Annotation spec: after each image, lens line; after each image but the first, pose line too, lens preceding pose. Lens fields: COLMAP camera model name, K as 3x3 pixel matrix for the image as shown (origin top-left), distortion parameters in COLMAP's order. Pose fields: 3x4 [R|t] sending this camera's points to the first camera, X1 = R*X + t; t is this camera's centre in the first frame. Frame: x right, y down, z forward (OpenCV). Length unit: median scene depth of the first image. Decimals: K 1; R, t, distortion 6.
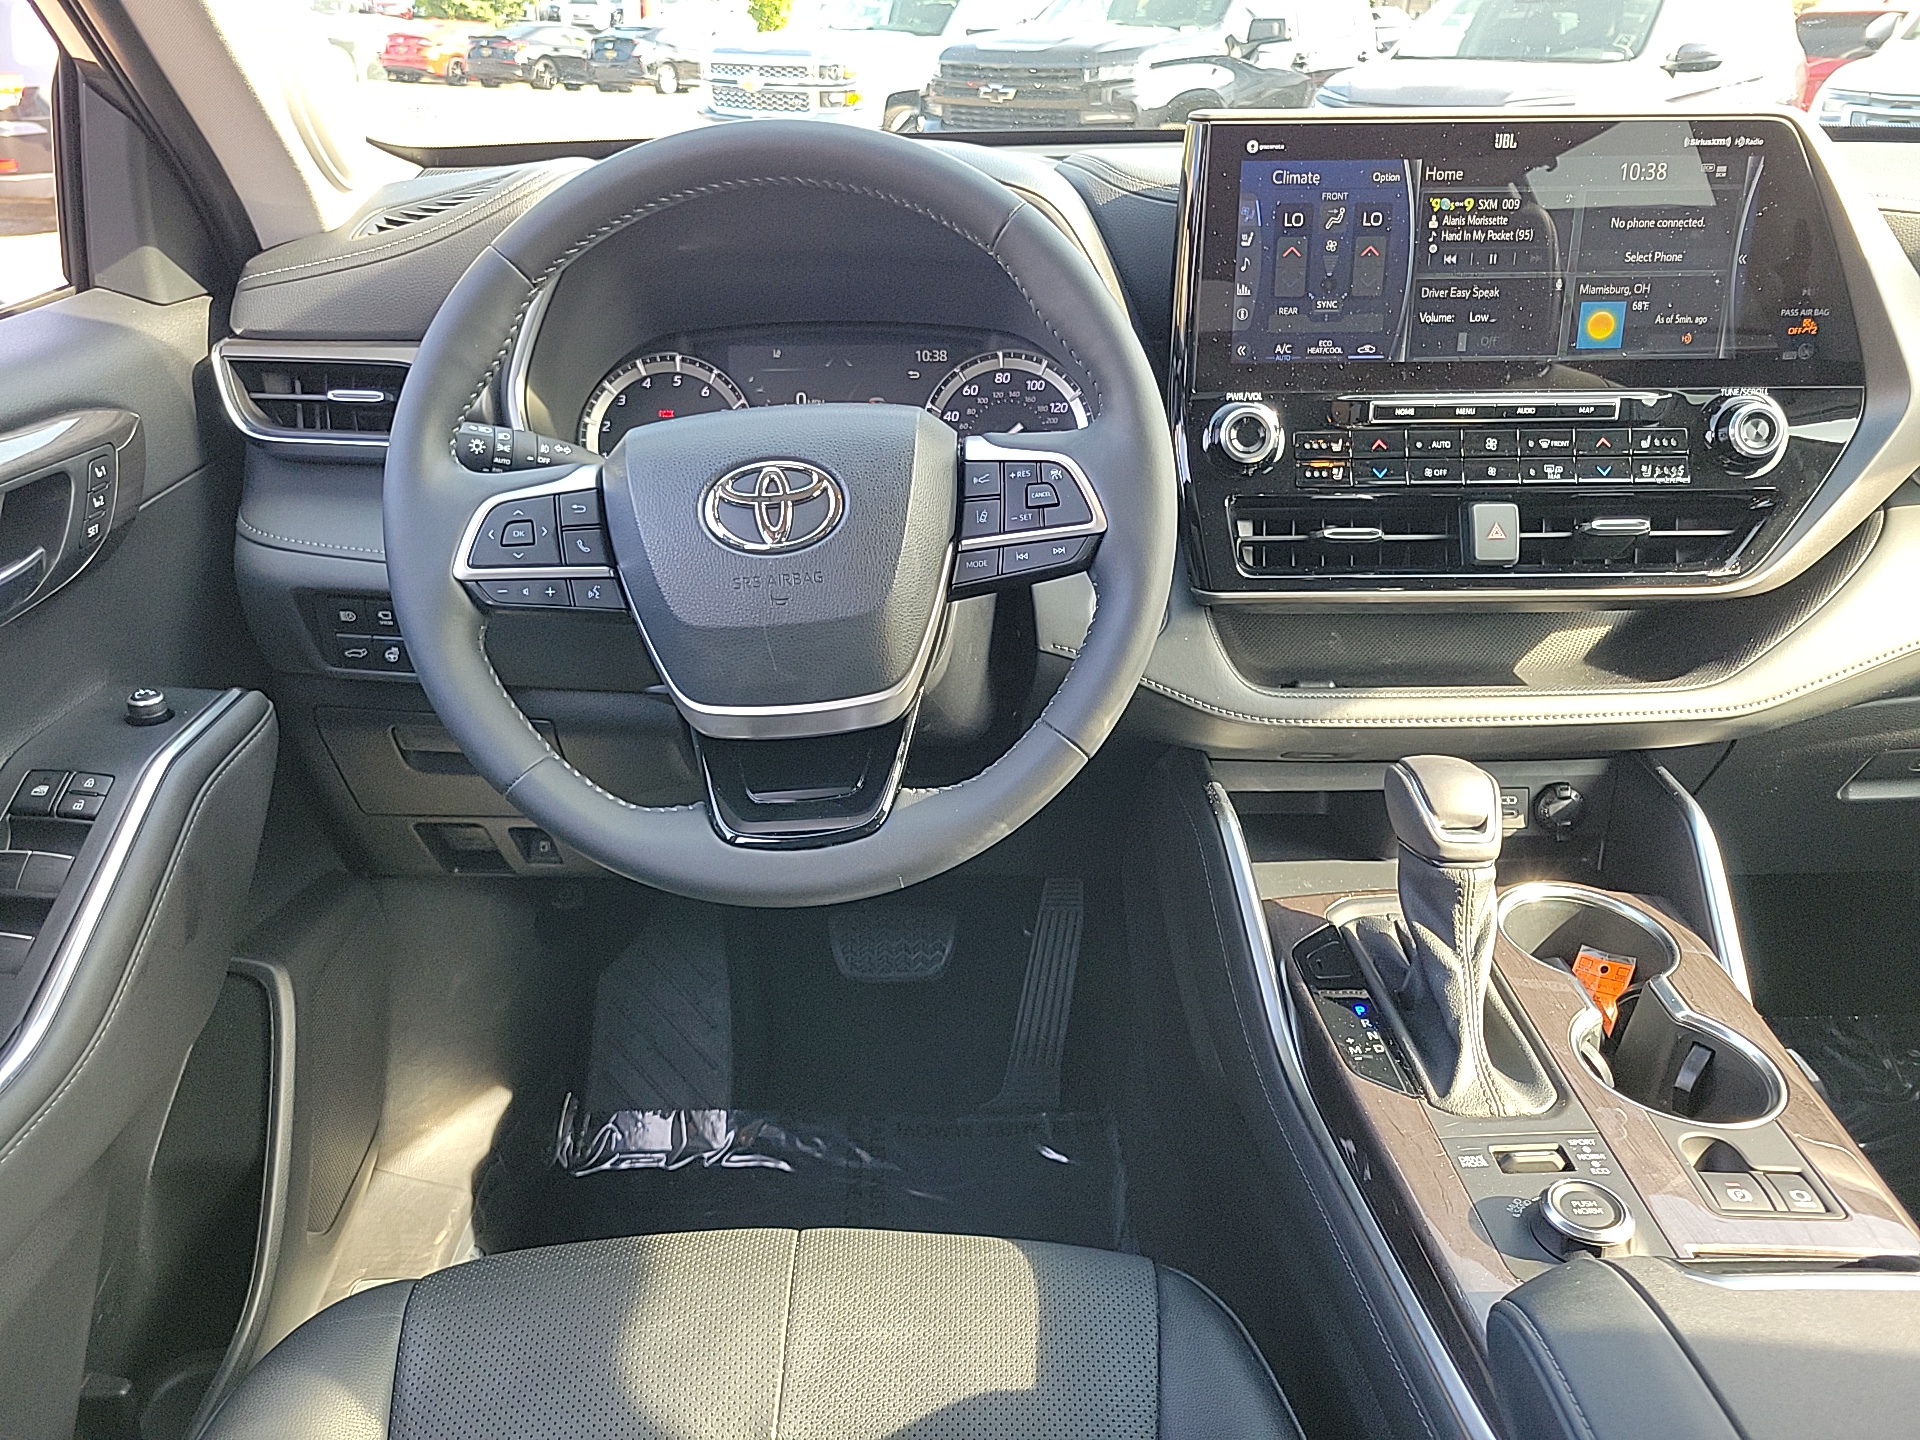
lens RADIAL K [[1485.9, 0, 943.9], [0, 1485.9, 737.1], [0, 0, 1]] dist [0.047261, -0.044847]
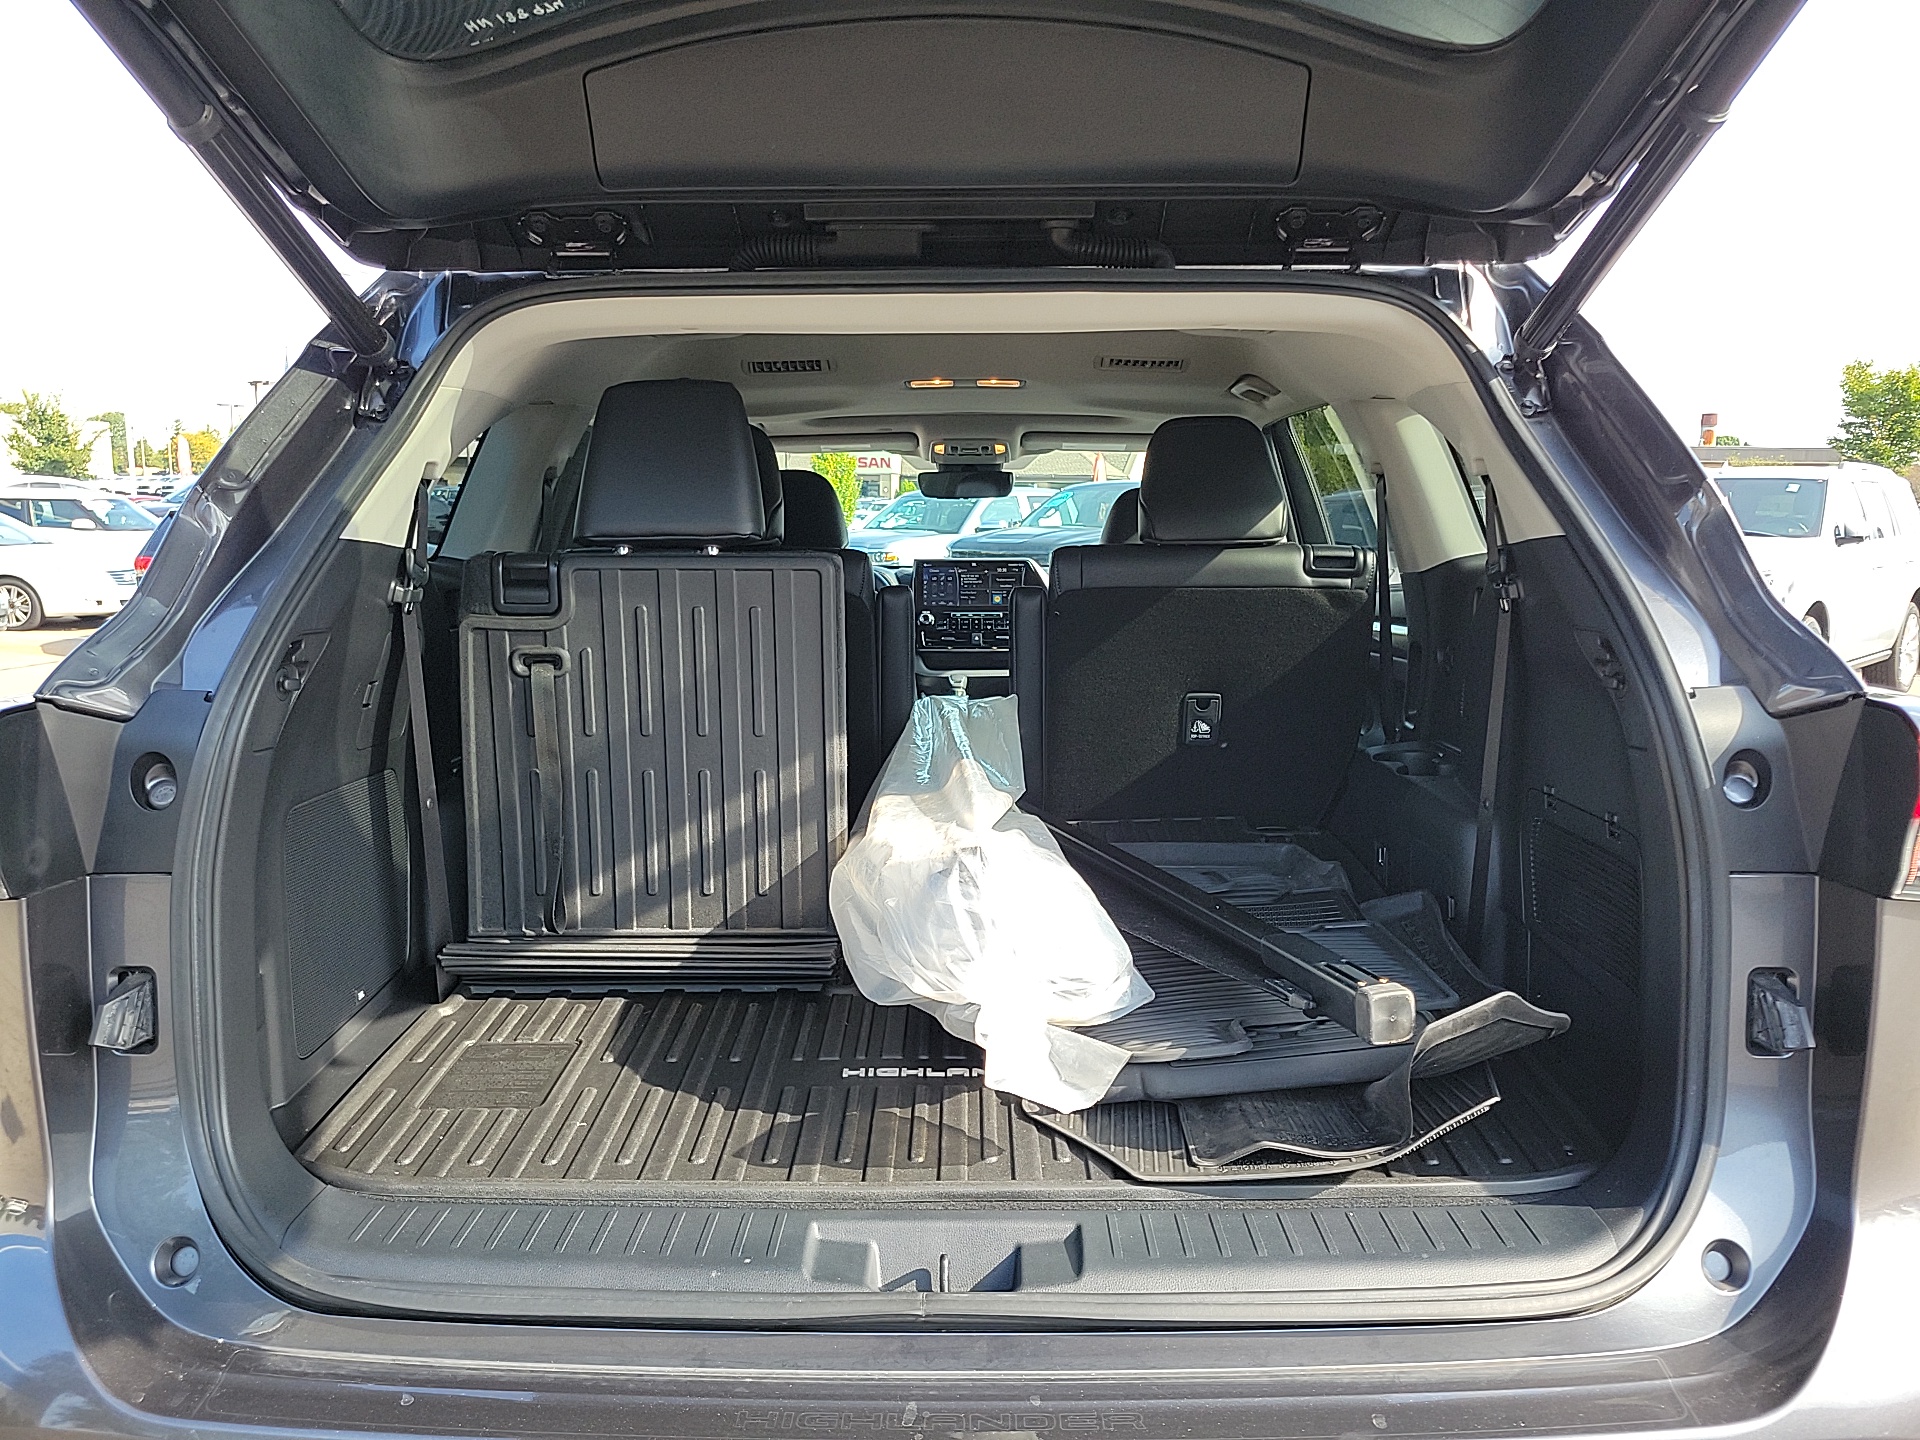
lens RADIAL K [[1485.9, 0, 959.6], [0, 1485.9, 717.8], [0, 0, 1]] dist [0.047261, -0.044847]
pose [[0.999505, -0.004920, -0.031073, 0.462356], [-0.004789, 0.952387, -0.304853, 1.599062], [0.031094, 0.304851, 0.951892, -3.564974]]
